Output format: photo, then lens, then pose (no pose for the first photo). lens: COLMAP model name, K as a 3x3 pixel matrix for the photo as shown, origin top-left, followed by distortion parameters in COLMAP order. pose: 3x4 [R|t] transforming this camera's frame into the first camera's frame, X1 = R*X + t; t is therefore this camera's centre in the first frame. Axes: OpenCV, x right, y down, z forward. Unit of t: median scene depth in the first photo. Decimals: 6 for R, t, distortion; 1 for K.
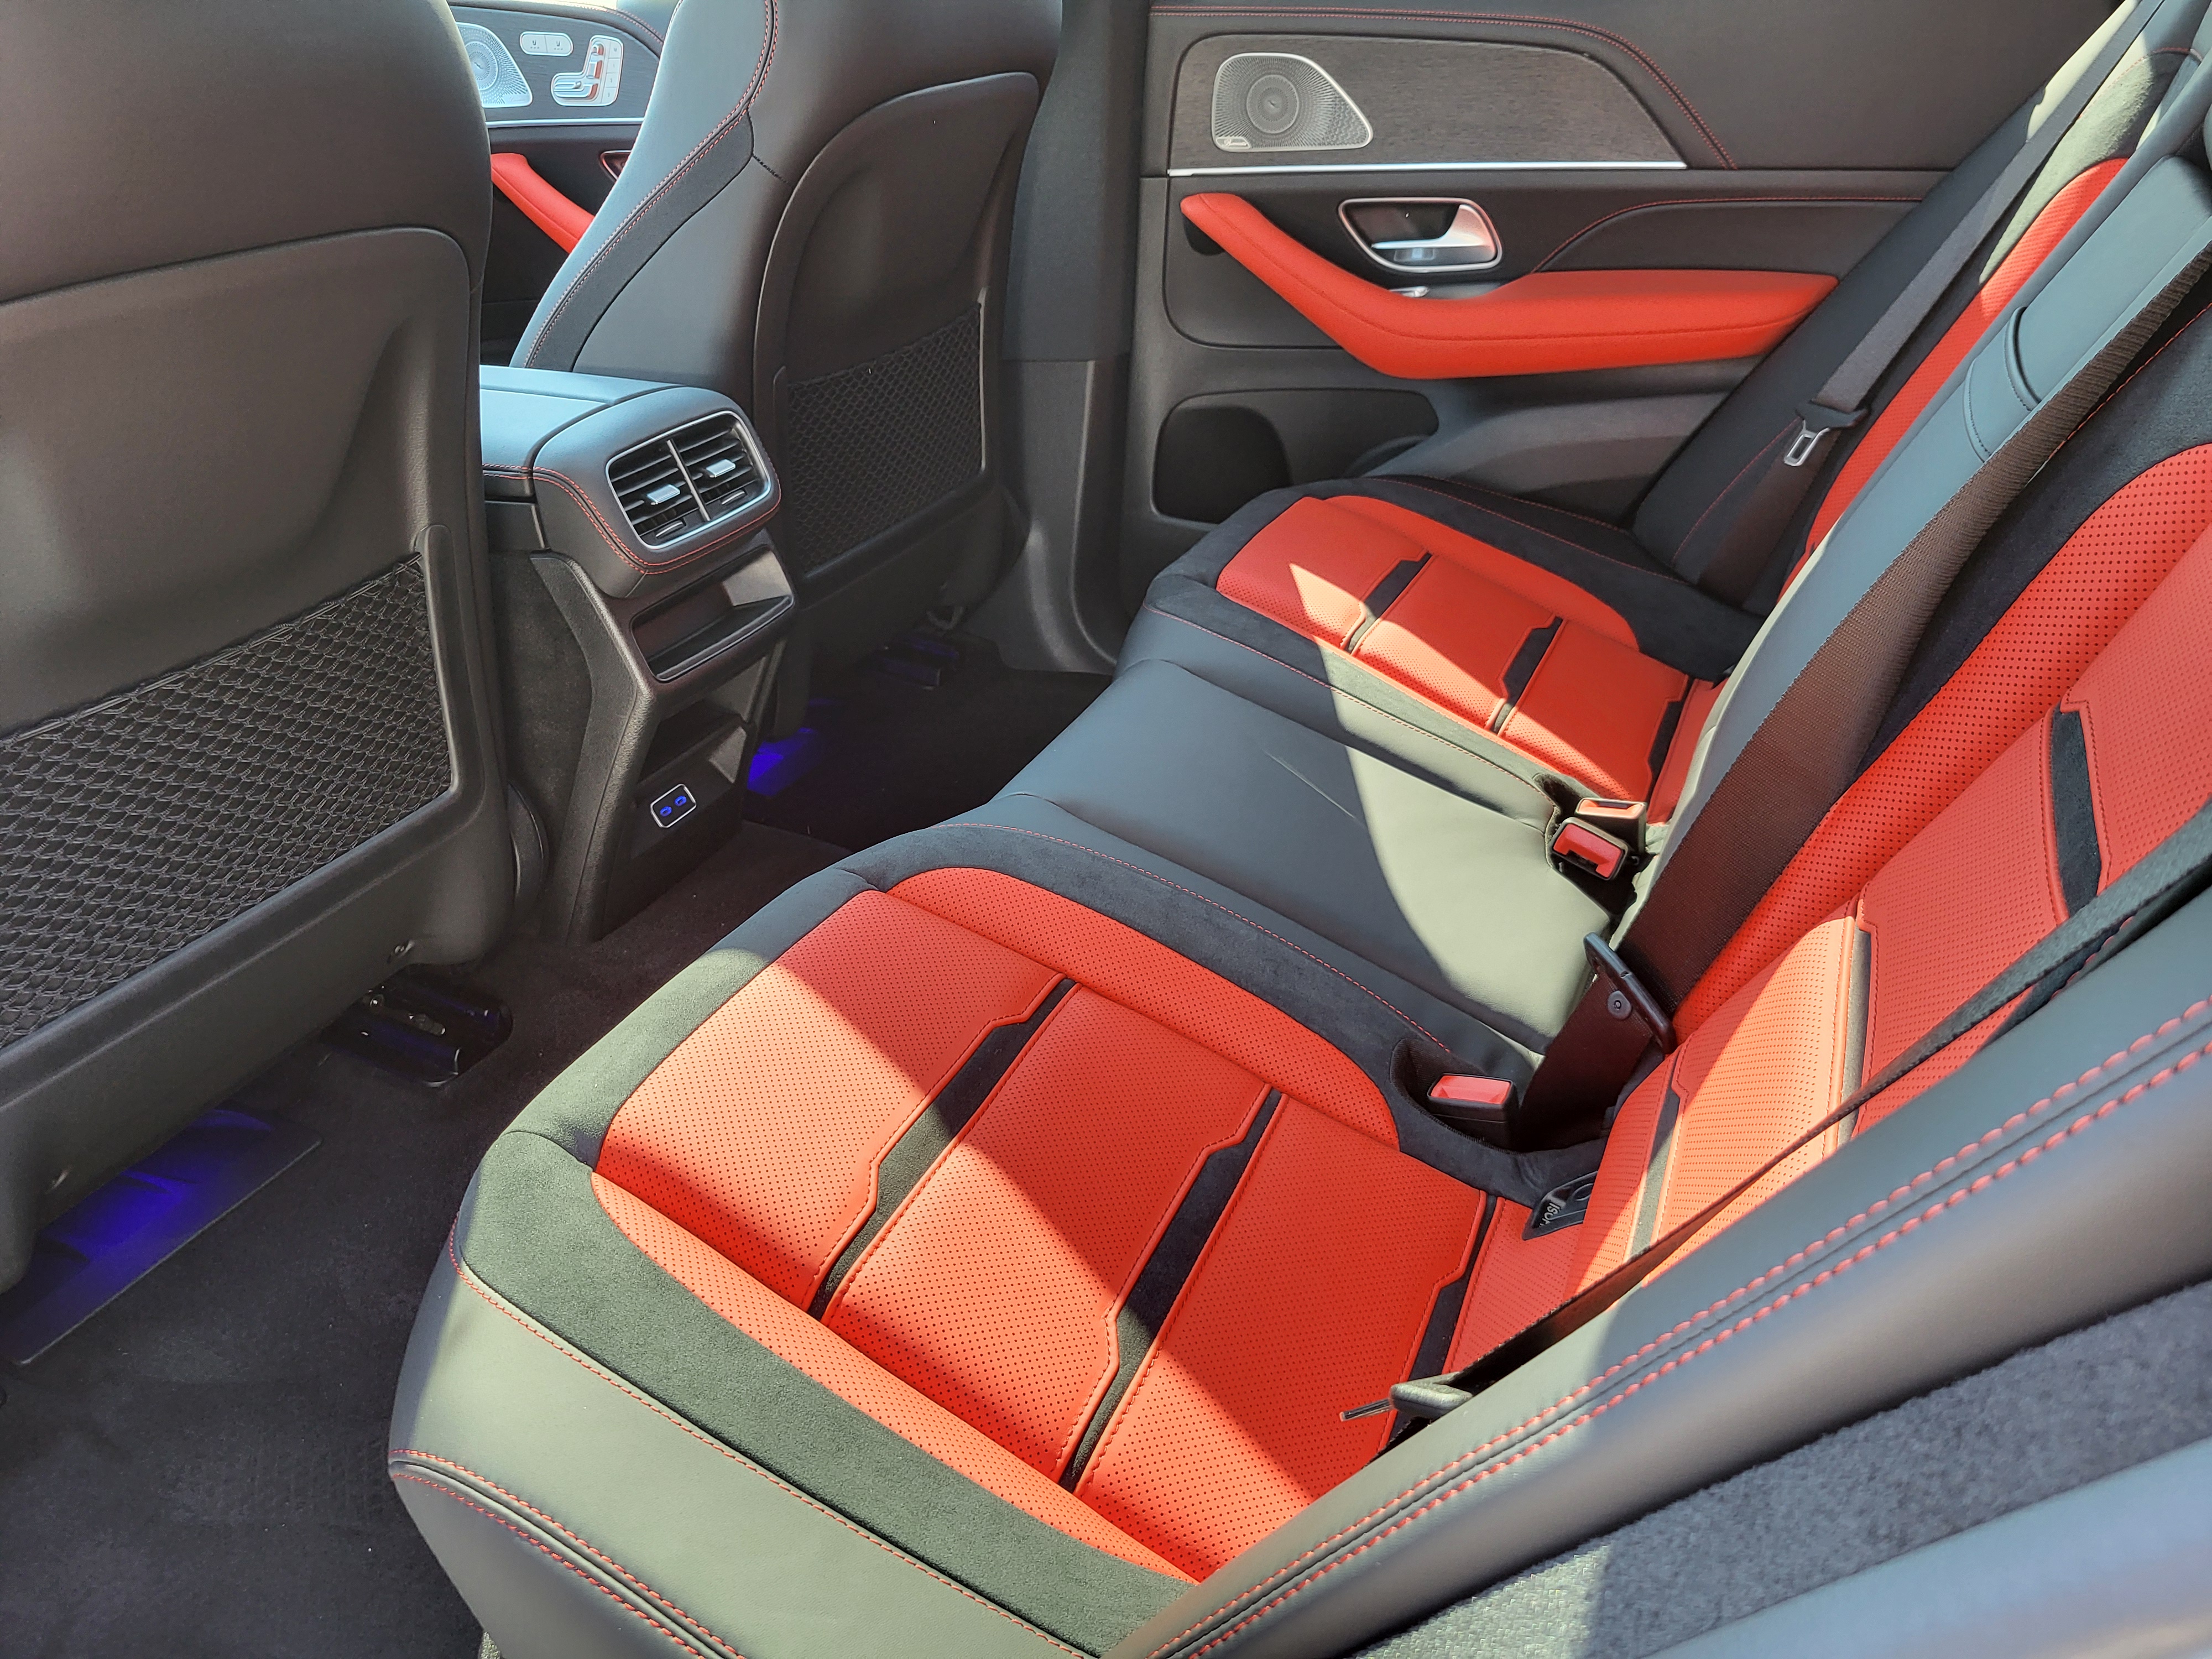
lens RADIAL K [[1676.1, 0, 1105.4], [0, 1676.1, 844.9], [0, 0, 1]] dist [0.029943, -0.018004]
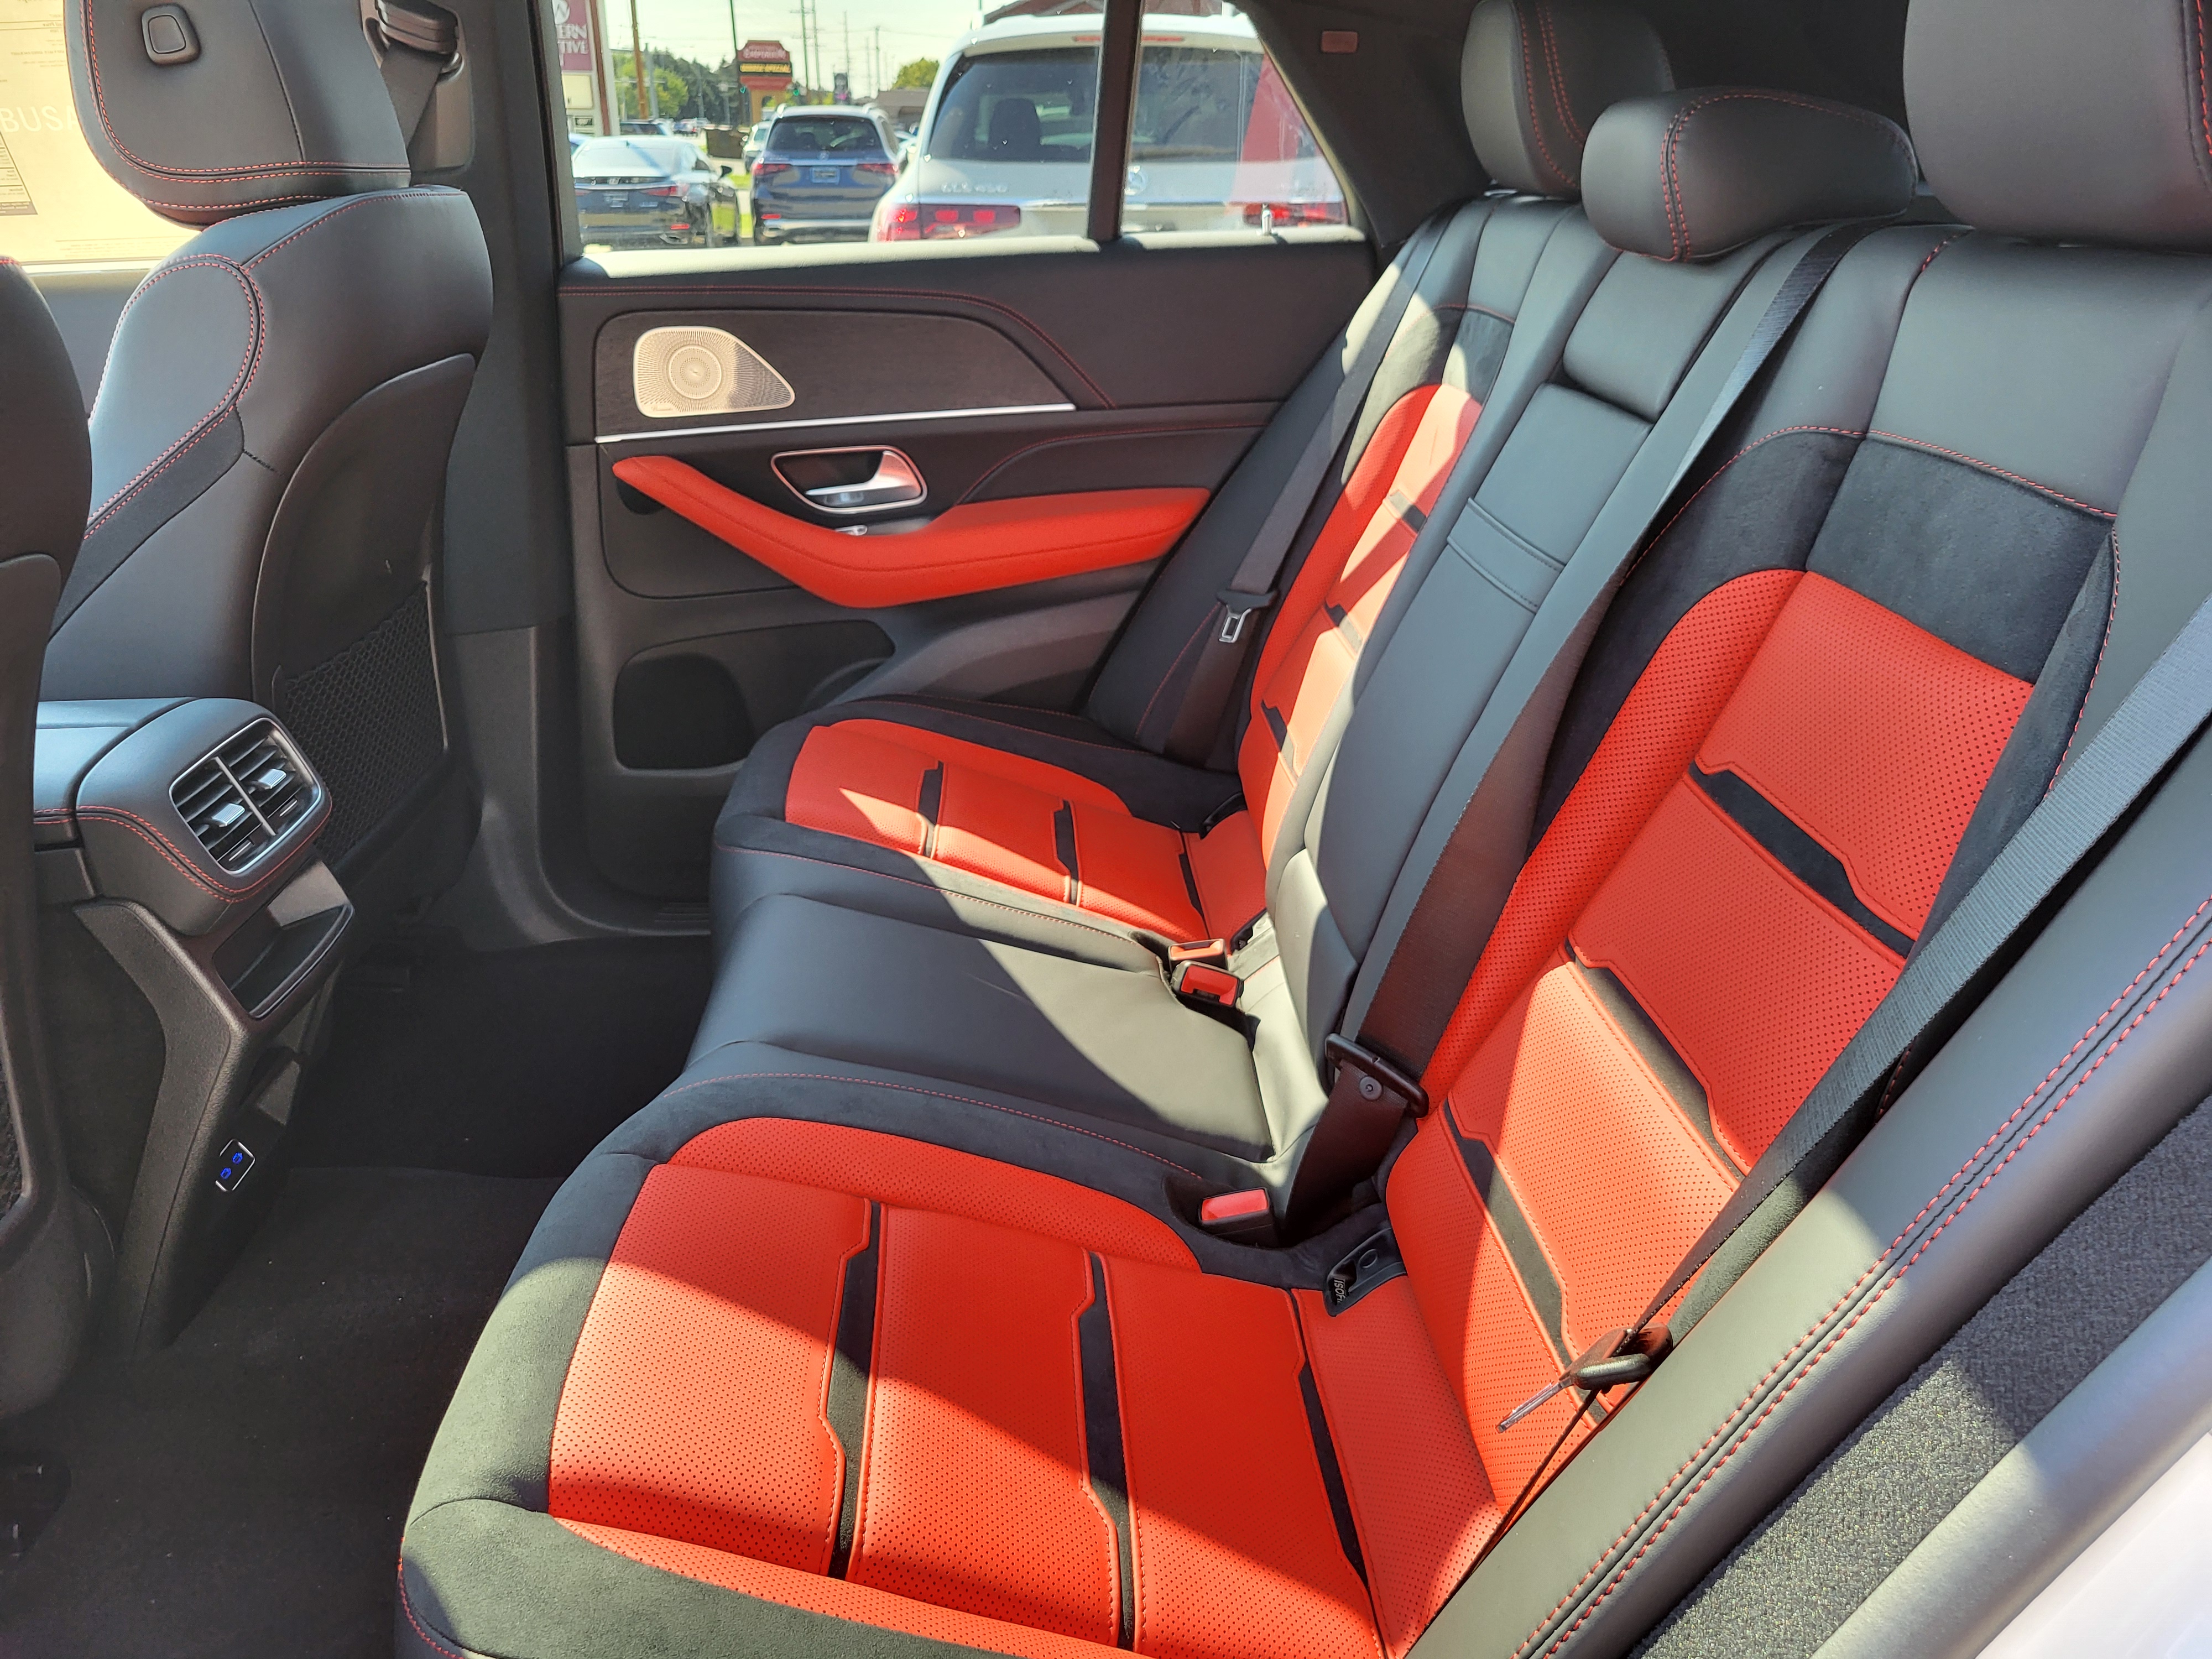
lens RADIAL K [[1693.7, 0, 1130.1], [0, 1693.7, 838.2], [0, 0, 1]] dist [0.022525, -0.006265]
pose [[0.882279, -0.168799, 0.439421, -0.216653], [0.226948, 0.970371, -0.082915, -0.009259], [-0.412405, 0.172879, 0.894447, -0.014056]]
